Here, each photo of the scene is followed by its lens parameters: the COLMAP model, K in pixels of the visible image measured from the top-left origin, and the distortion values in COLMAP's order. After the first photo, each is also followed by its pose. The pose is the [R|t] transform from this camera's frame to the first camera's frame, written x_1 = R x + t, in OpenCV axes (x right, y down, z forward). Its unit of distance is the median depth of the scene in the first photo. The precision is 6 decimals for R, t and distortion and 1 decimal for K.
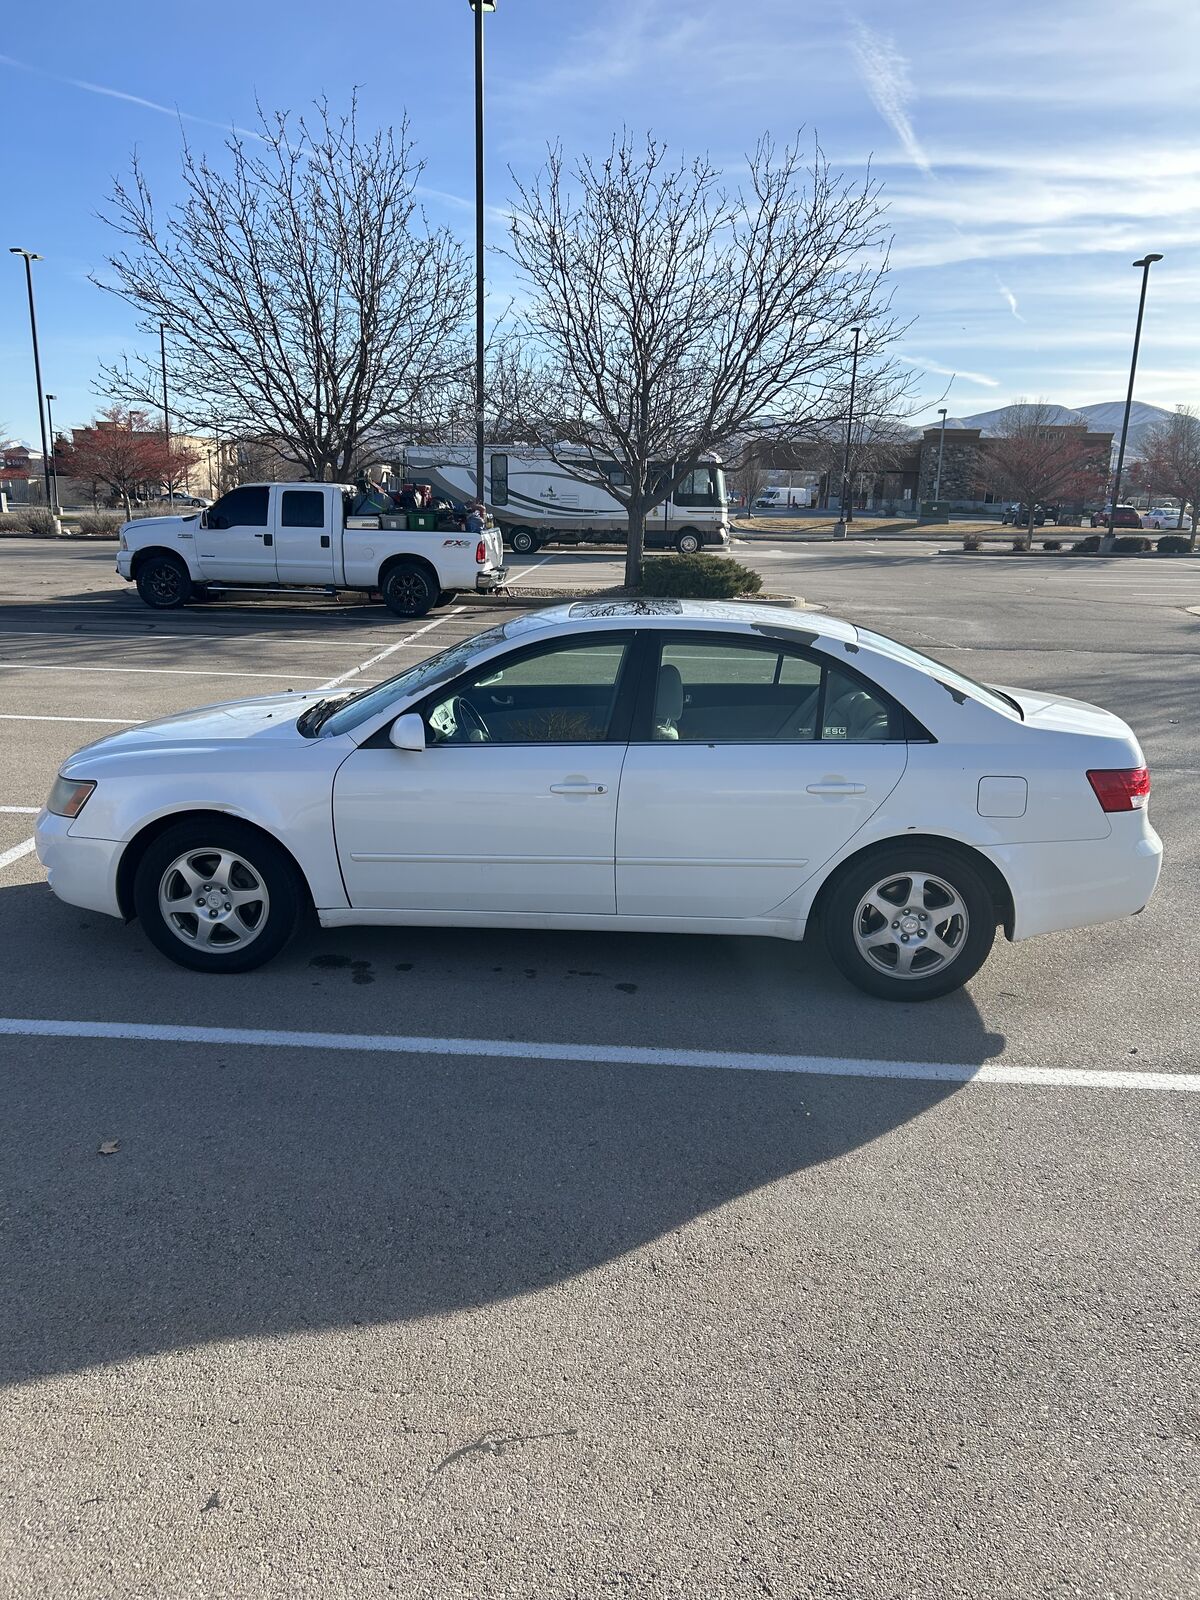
lens RADIAL K [[1184.4, 0, 601.0], [0, 1184.4, 797.7], [0, 0, 1]] dist [0.012374, -0.021079]
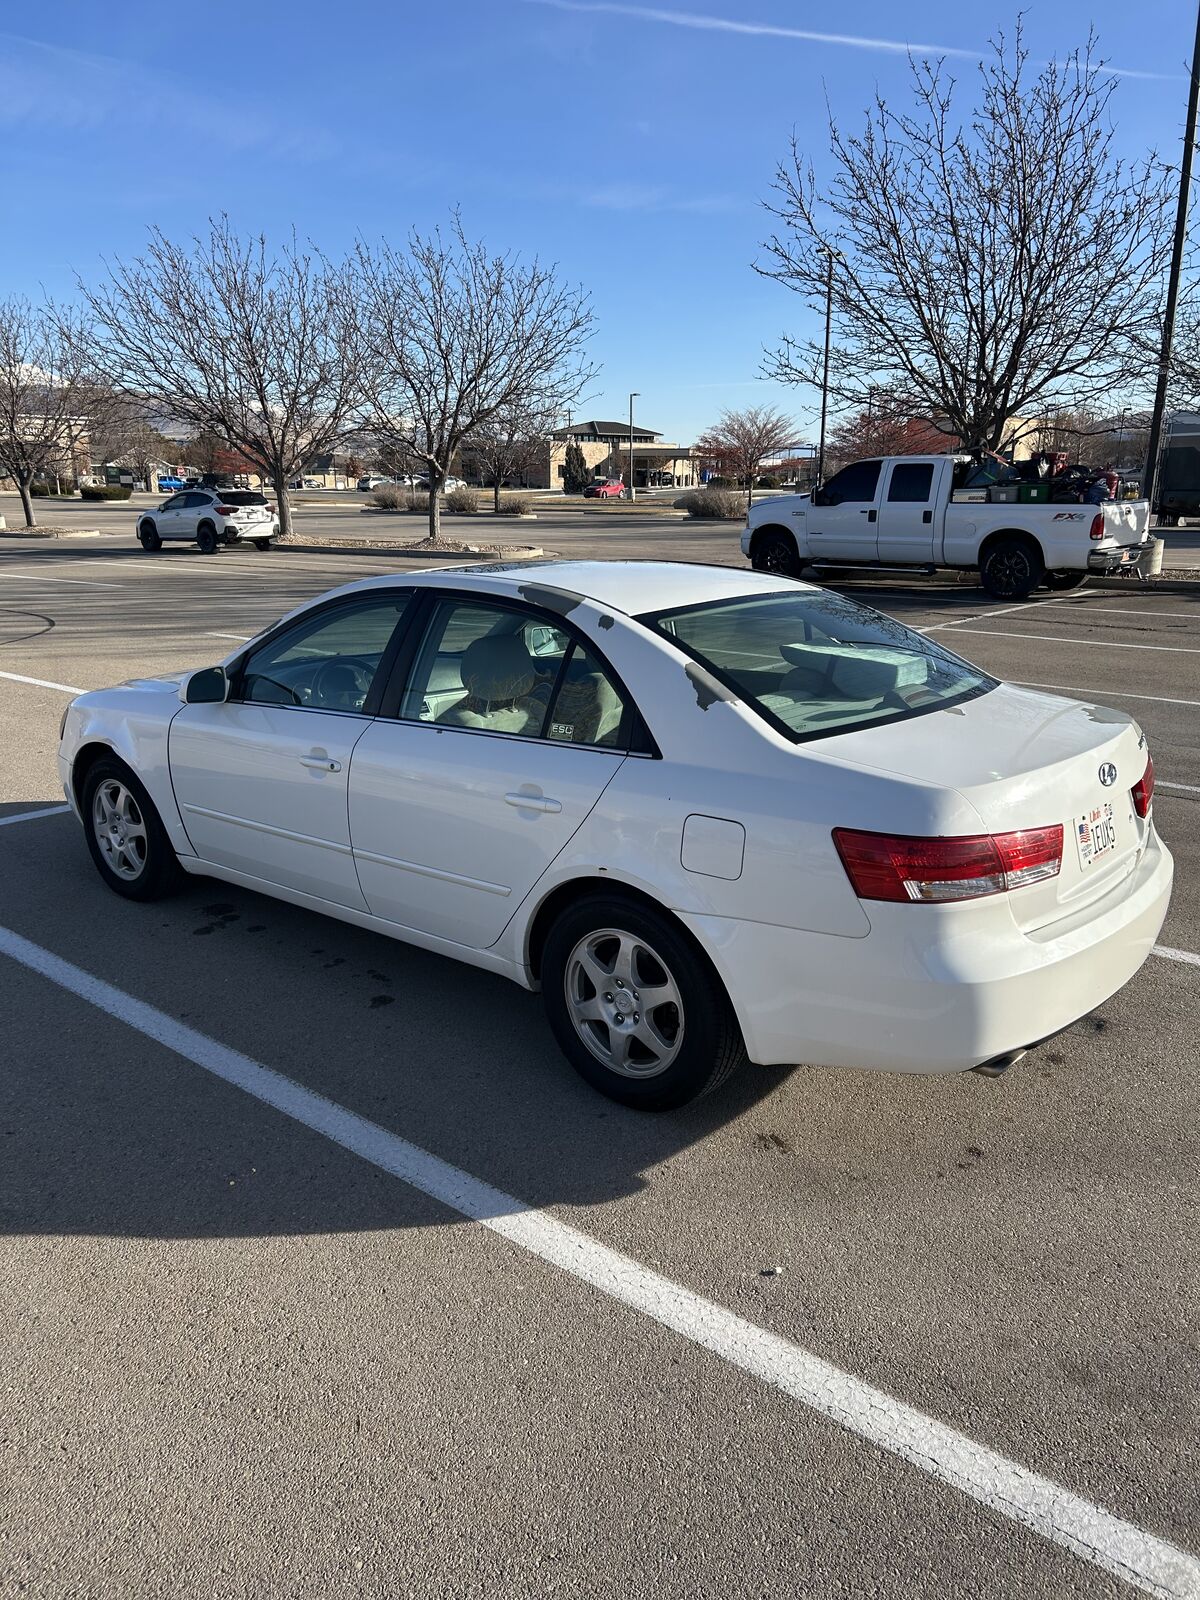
lens RADIAL K [[1184.4, 0, 598.9], [0, 1184.4, 806.0], [0, 0, 1]] dist [0.012374, -0.021079]
pose [[0.786860, 0.136368, -0.601876, 0.160743], [-0.124608, 0.990300, 0.061469, -0.013423], [0.604420, 0.026631, 0.796220, 0.096283]]
